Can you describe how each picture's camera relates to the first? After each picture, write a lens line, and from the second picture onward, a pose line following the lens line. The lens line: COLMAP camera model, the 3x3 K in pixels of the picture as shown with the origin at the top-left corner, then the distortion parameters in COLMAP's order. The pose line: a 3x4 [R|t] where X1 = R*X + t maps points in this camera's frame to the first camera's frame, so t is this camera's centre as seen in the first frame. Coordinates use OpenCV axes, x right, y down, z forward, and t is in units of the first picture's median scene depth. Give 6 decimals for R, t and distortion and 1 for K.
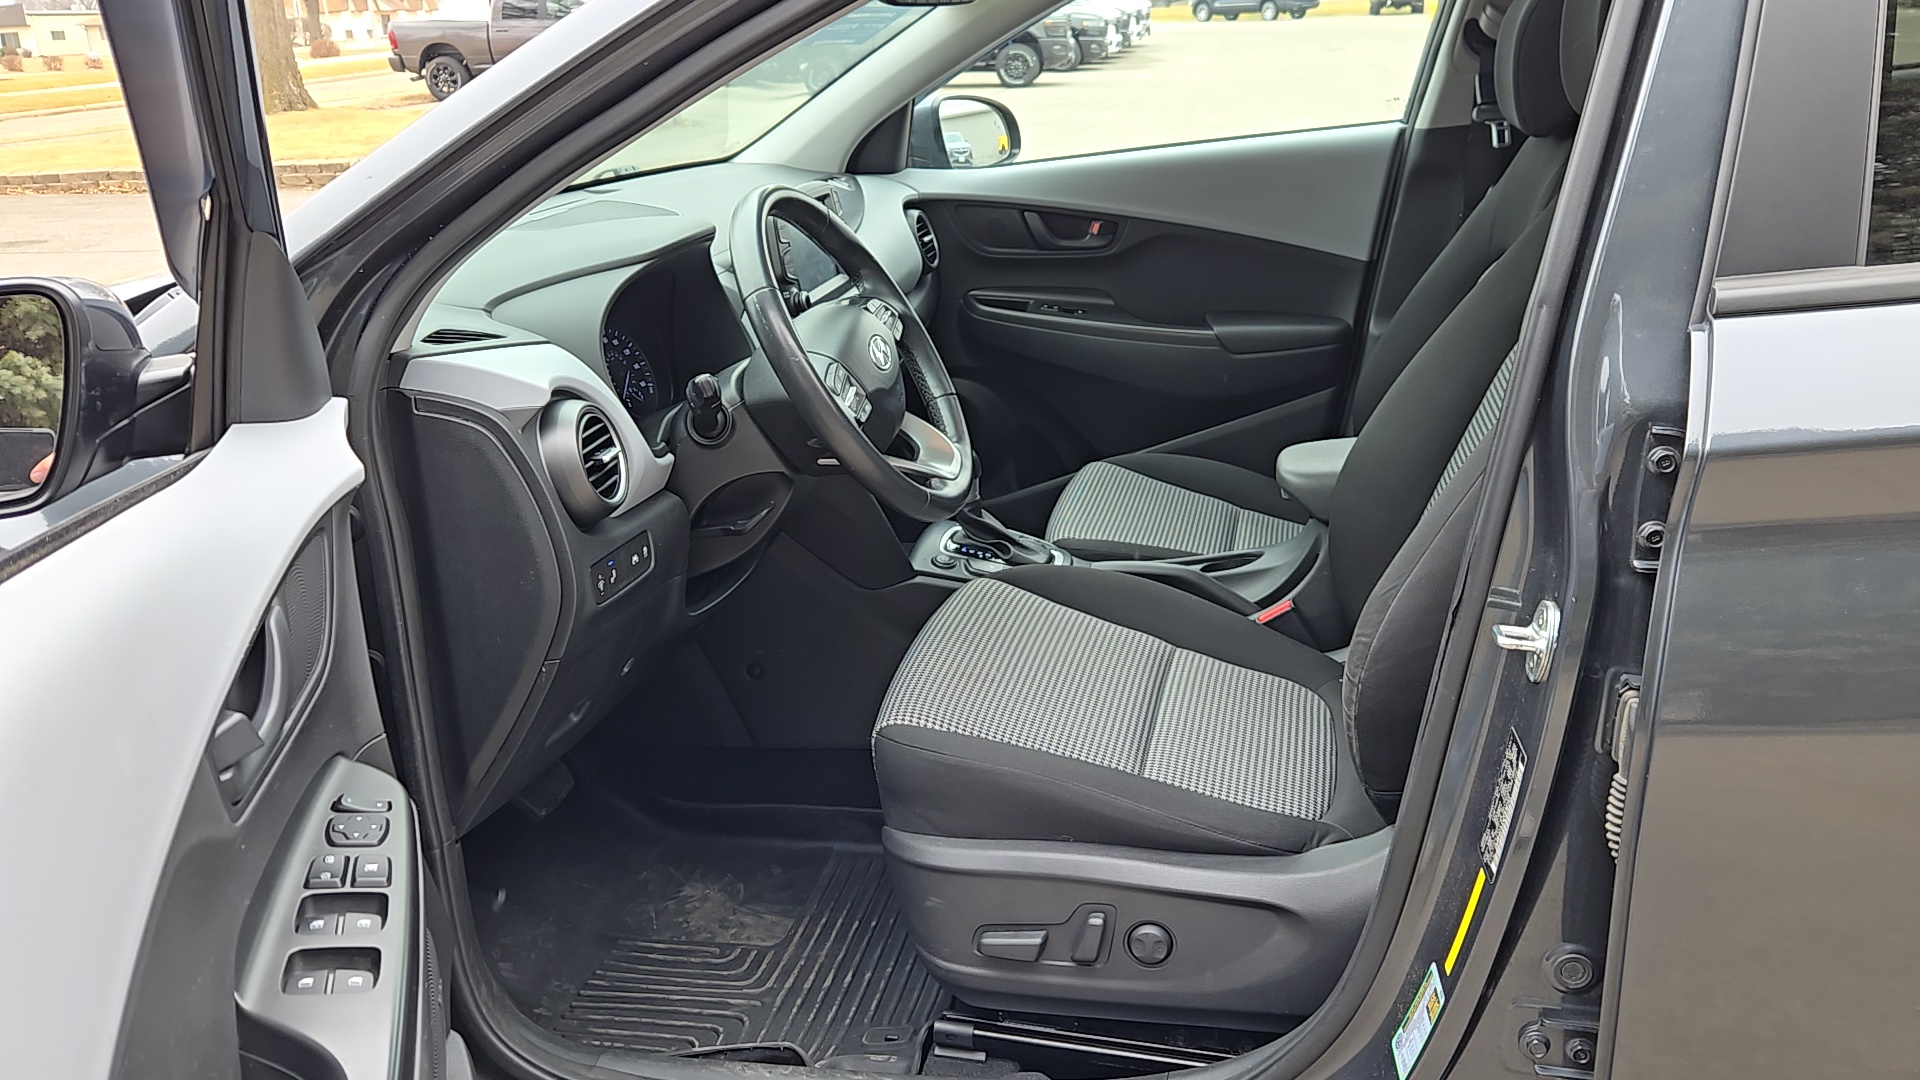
lens RADIAL K [[1604.0, 0, 959.4], [0, 1604.0, 535.6], [0, 0, 1]] dist [0.008568, 0.003617]
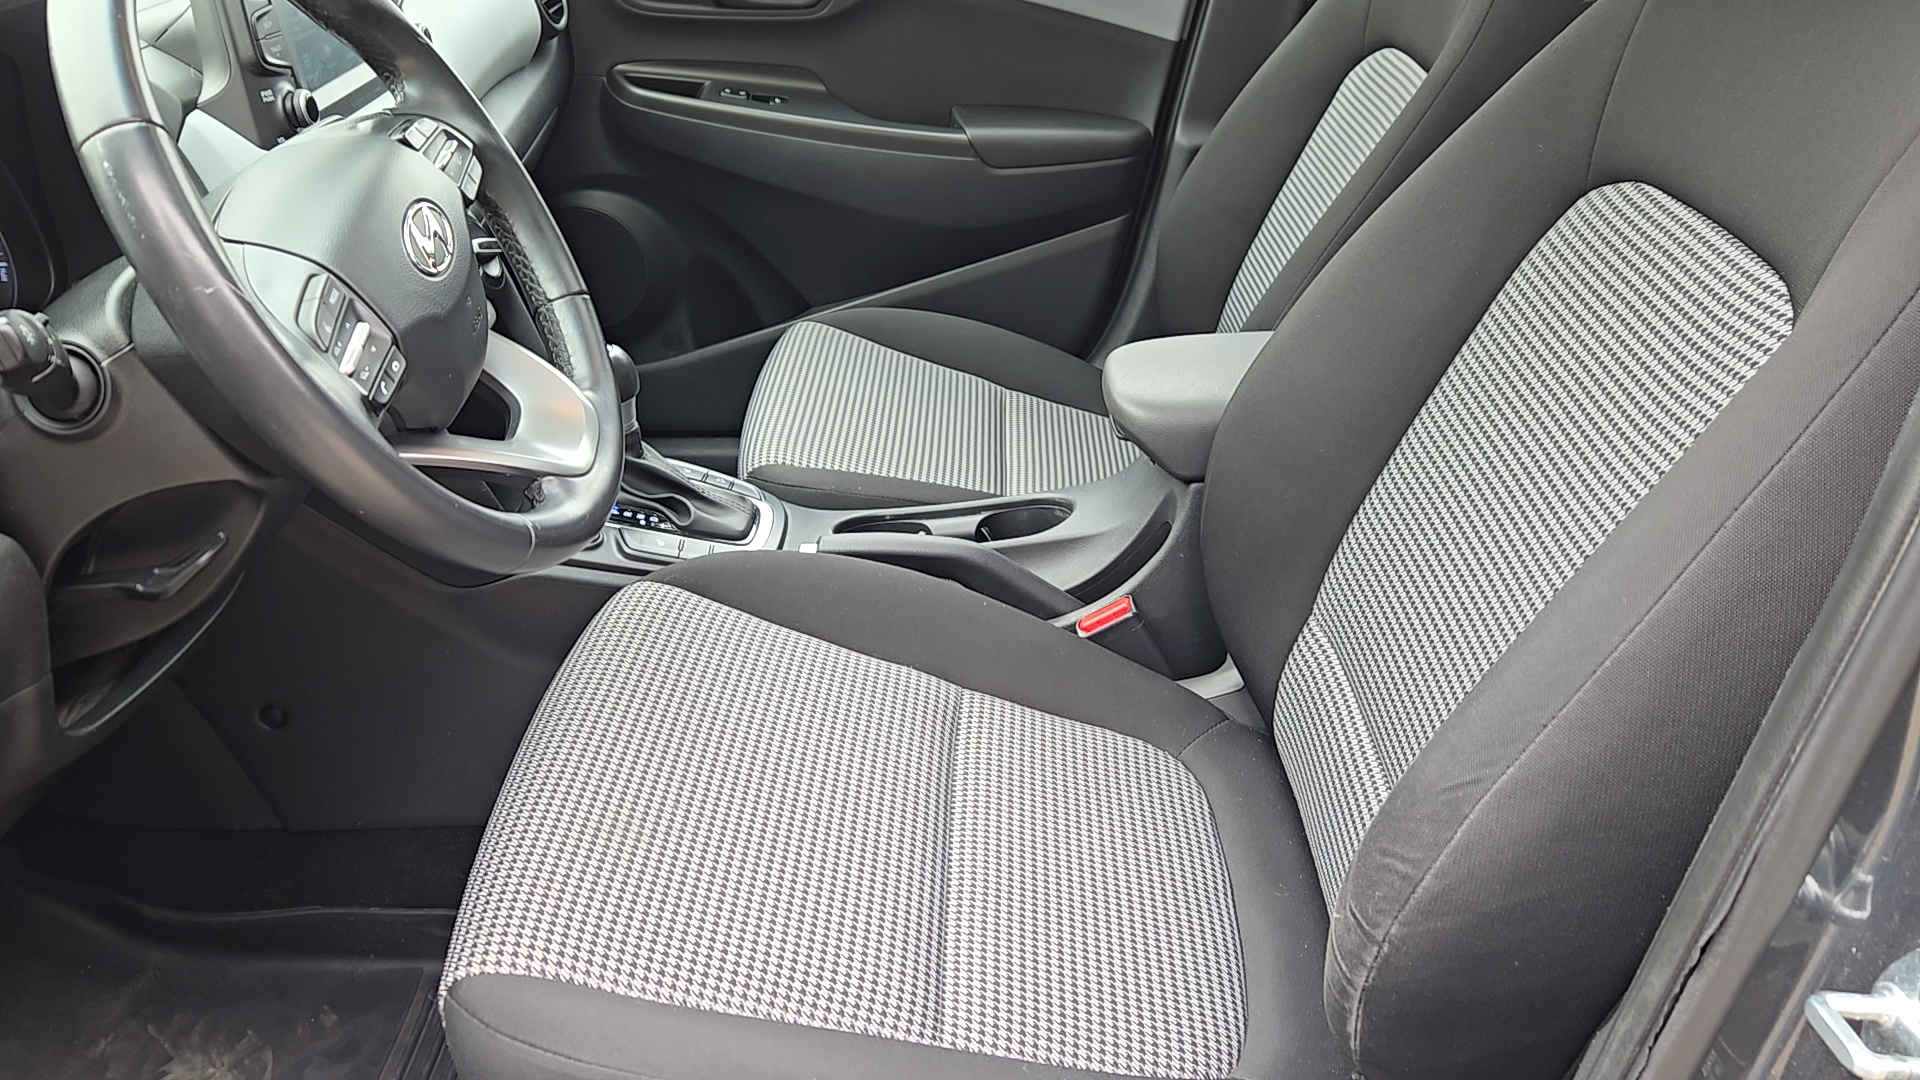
lens RADIAL K [[1604.0, 0, 959.4], [0, 1604.0, 535.6], [0, 0, 1]] dist [0.008568, 0.003617]
pose [[0.979349, -0.030636, 0.199844, 0.009758], [-0.000665, 0.987959, 0.154717, -0.085586], [-0.202178, -0.151655, 0.967536, 0.390625]]
